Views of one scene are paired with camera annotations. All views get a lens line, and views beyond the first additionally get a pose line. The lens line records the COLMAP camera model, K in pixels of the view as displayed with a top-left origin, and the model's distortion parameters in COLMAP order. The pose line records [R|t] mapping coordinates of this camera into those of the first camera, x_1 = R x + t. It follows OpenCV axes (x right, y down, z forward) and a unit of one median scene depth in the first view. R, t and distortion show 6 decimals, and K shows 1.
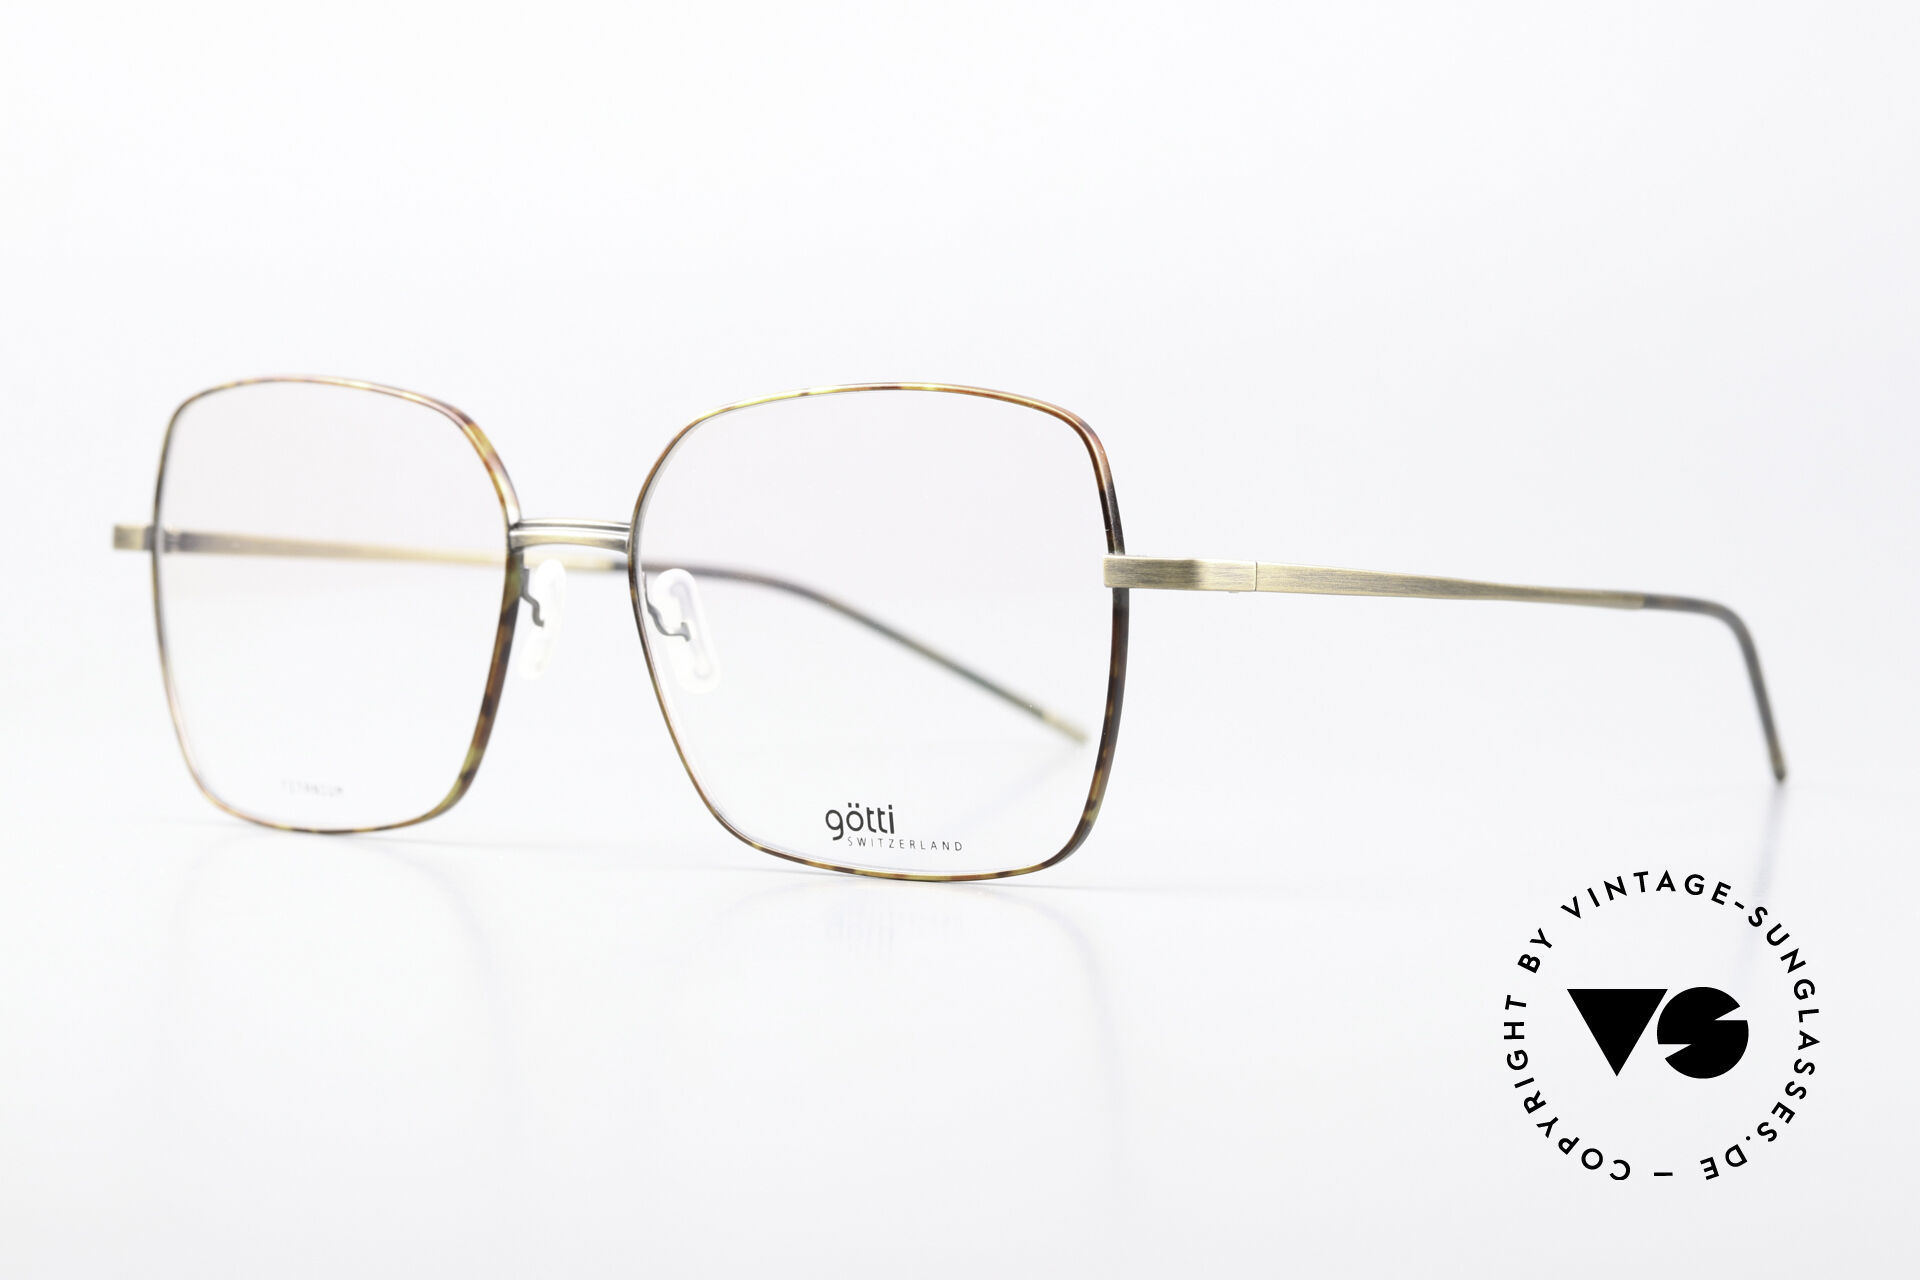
lens RADIAL K [[6048.1, 0, 960.0], [0, 6048.1, 640.0], [0, 0, 1]] dist [-0.049850, -0.263038]
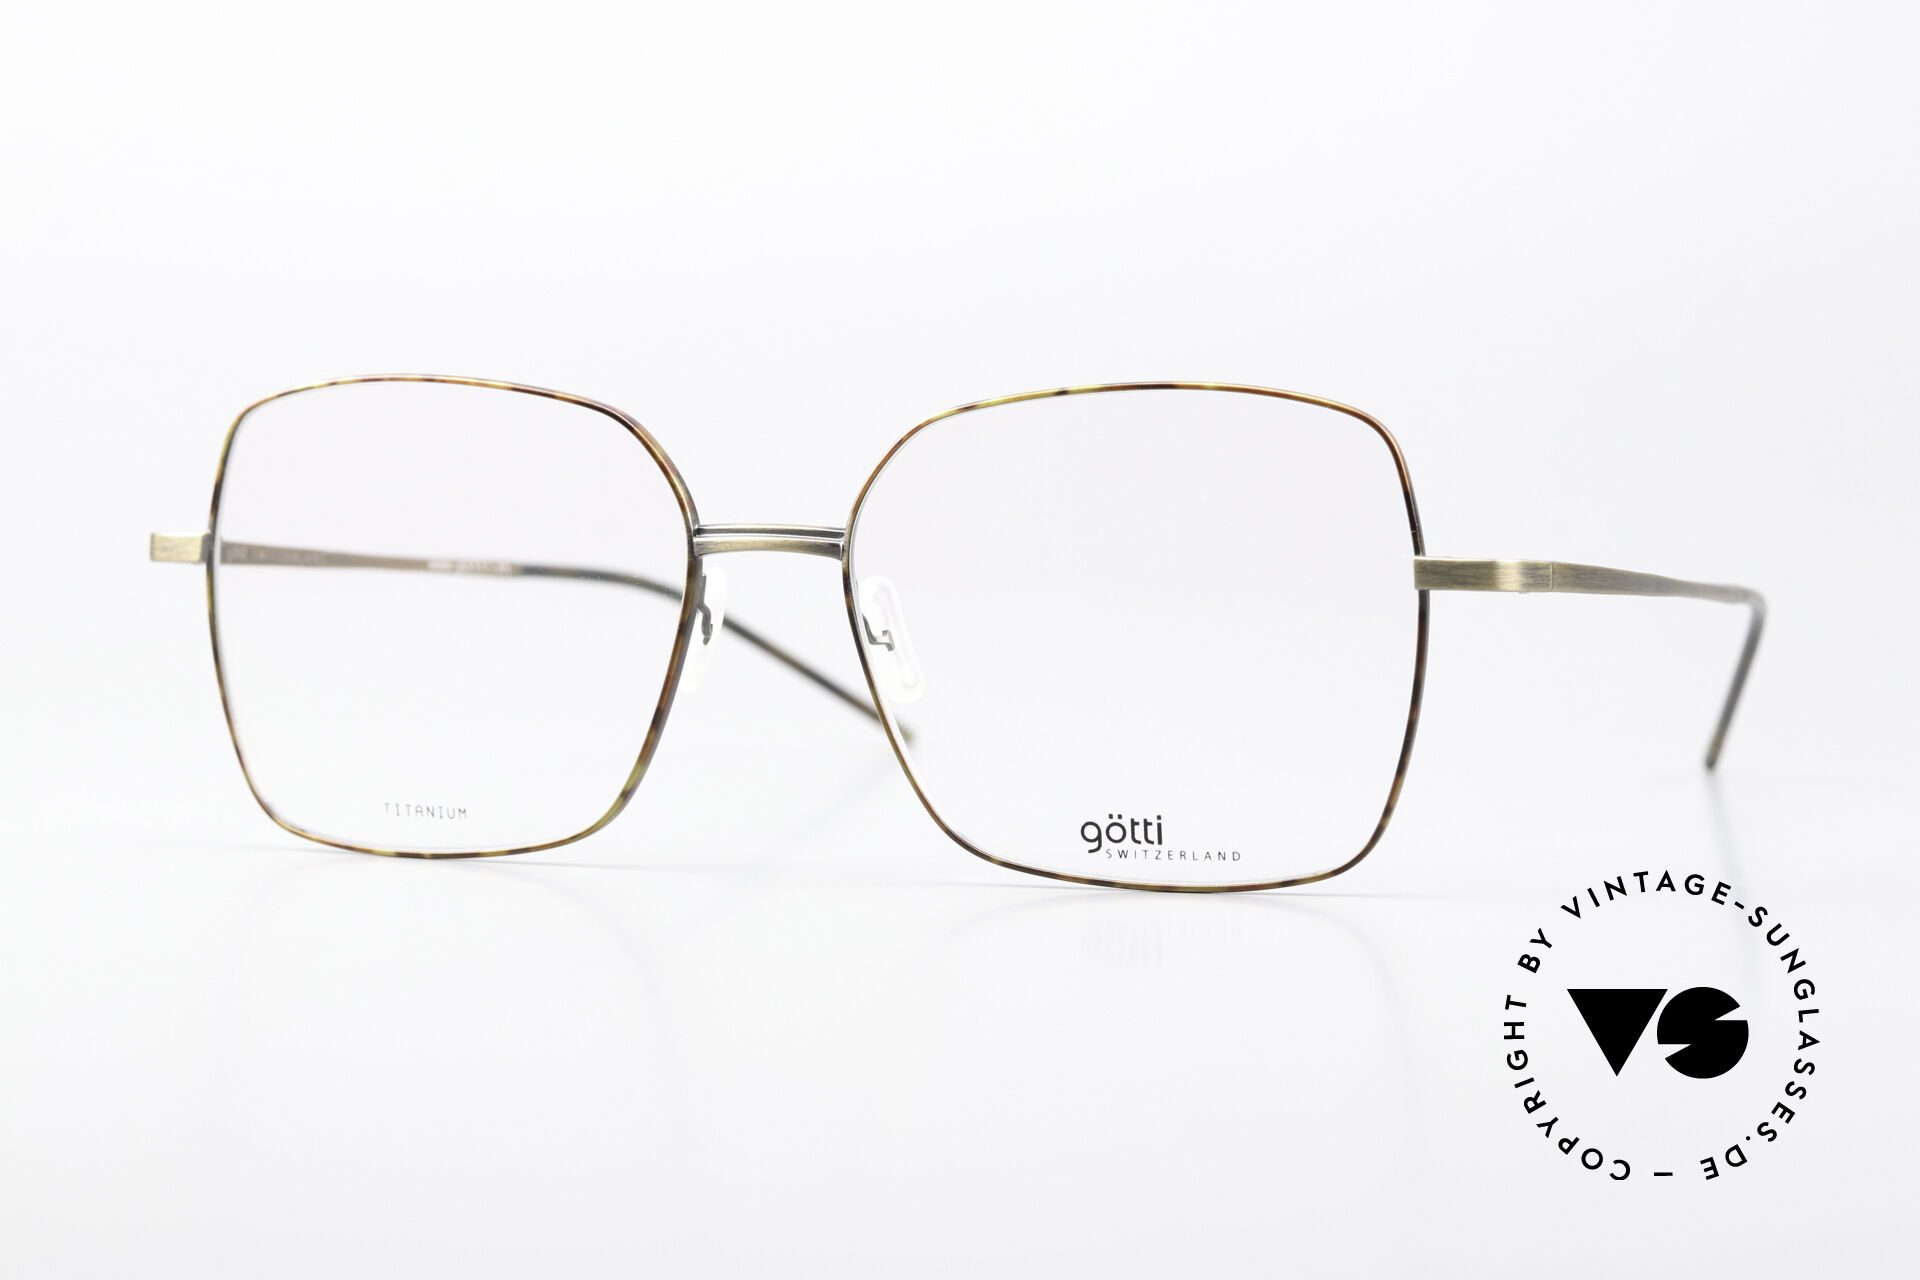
lens RADIAL K [[6048.1, 0, 960.0], [0, 6048.1, 640.0], [0, 0, 1]] dist [-0.049850, -0.263038]
pose [[0.963839, -0.016961, 0.265944, -0.295240], [0.015243, 0.999847, 0.008525, -0.009554], [-0.266048, -0.004163, 0.963951, 0.069248]]
